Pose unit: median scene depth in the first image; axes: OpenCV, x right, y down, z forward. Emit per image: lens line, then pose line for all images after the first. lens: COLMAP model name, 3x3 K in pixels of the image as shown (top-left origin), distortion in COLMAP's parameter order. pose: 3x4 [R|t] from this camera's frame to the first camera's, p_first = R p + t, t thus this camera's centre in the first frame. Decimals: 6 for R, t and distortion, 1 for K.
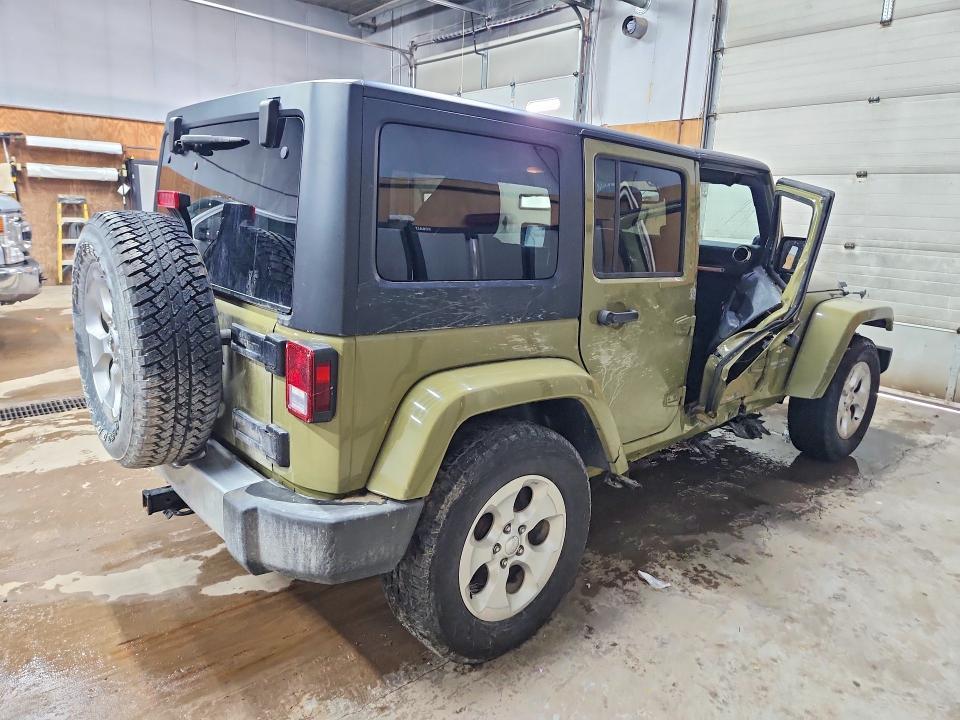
lens RADIAL K [[639.8, 0, 474.7], [0, 639.8, 356.8], [0, 0, 1]] dist [0.027256, -0.015355]
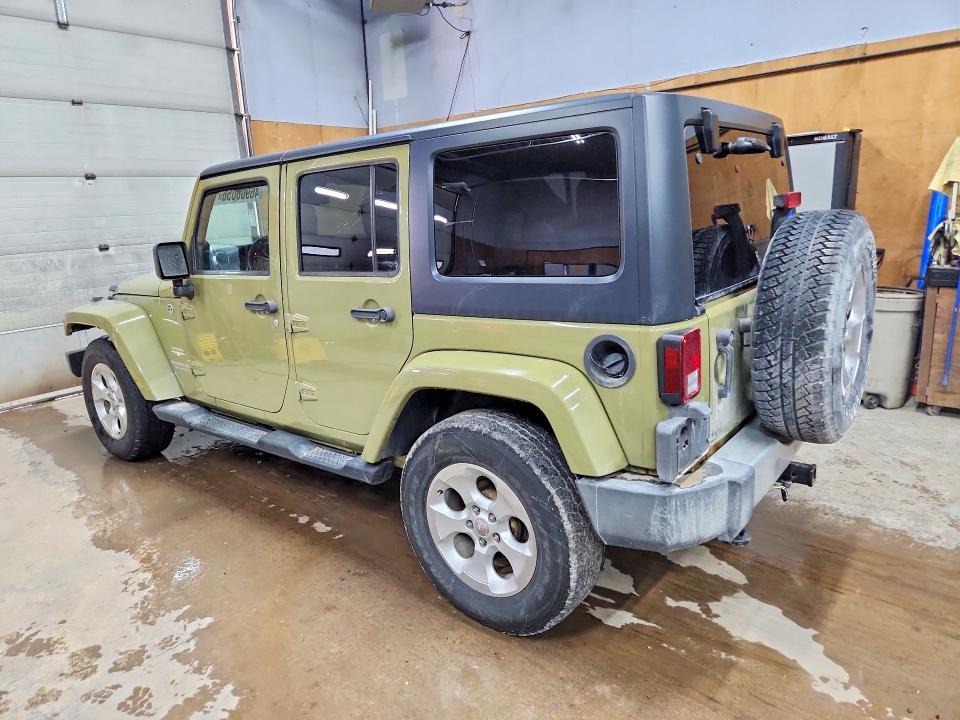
lens RADIAL K [[639.8, 0, 477.3], [0, 639.8, 362.6], [0, 0, 1]] dist [0.027256, -0.015355]
pose [[-0.188346, -0.270387, 0.944149, -1.121548], [0.265741, 0.911461, 0.314038, -0.361538], [-0.945467, 0.310047, -0.099817, 1.288542]]
